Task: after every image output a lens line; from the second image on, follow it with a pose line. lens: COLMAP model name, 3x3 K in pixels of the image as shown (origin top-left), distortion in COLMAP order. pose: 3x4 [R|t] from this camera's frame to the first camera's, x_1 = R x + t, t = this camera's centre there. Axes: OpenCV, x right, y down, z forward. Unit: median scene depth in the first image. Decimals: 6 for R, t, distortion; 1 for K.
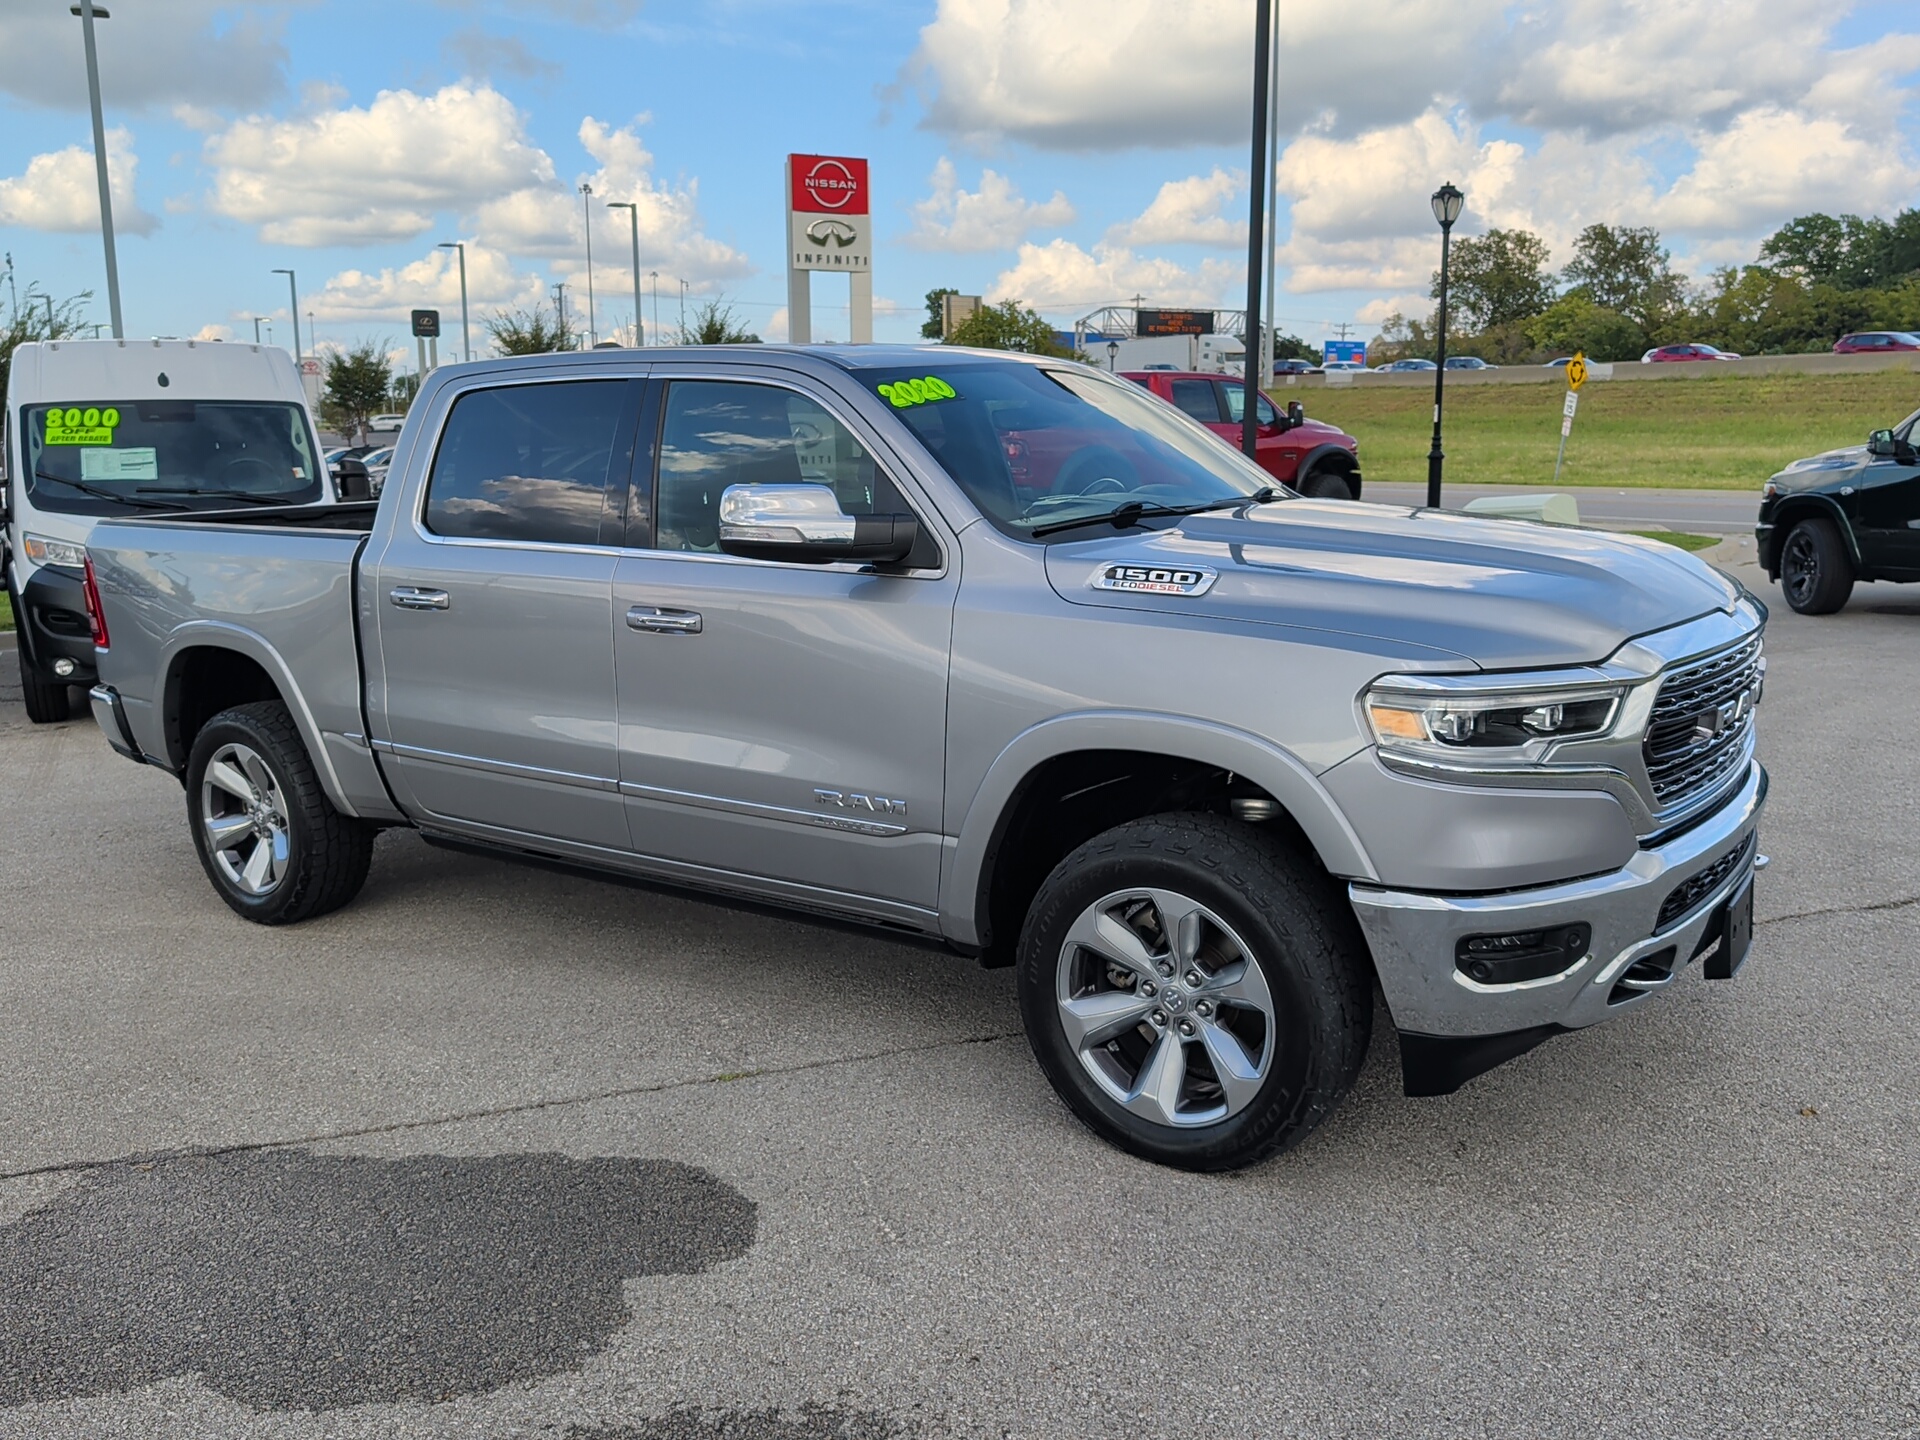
lens RADIAL K [[1606.1, 0, 971.7], [0, 1606.1, 744.3], [0, 0, 1]] dist [0.028303, -0.016708]
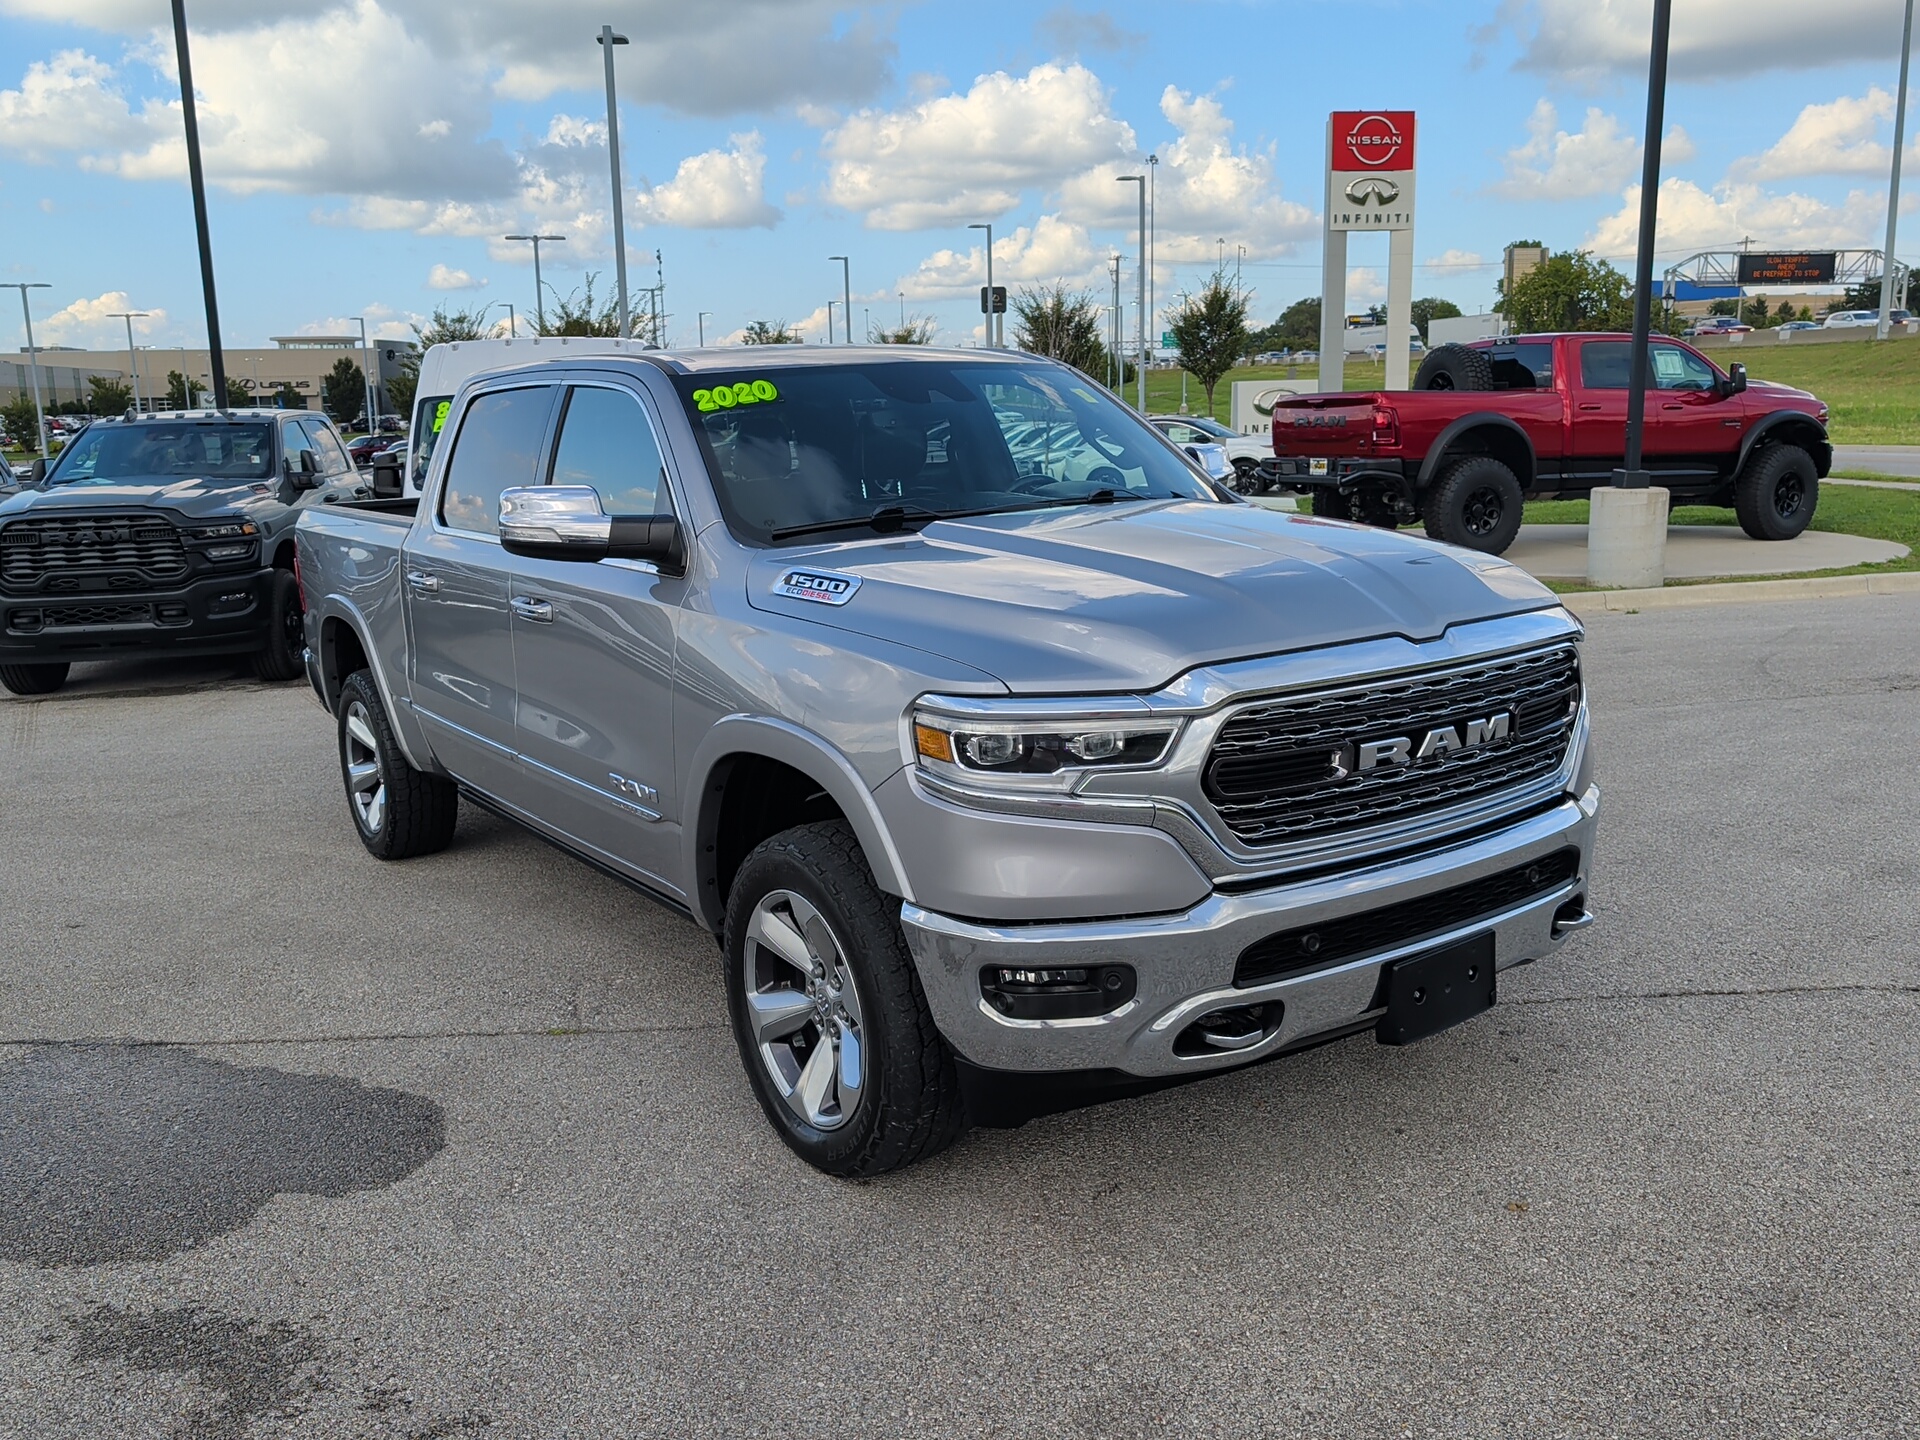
lens RADIAL K [[1606.1, 0, 971.7], [0, 1606.1, 744.3], [0, 0, 1]] dist [0.028303, -0.016708]
pose [[0.944079, 0.054765, -0.325140, 0.105215], [-0.048333, 0.998443, 0.027833, -0.007123], [0.326158, -0.010562, 0.945256, 0.014811]]
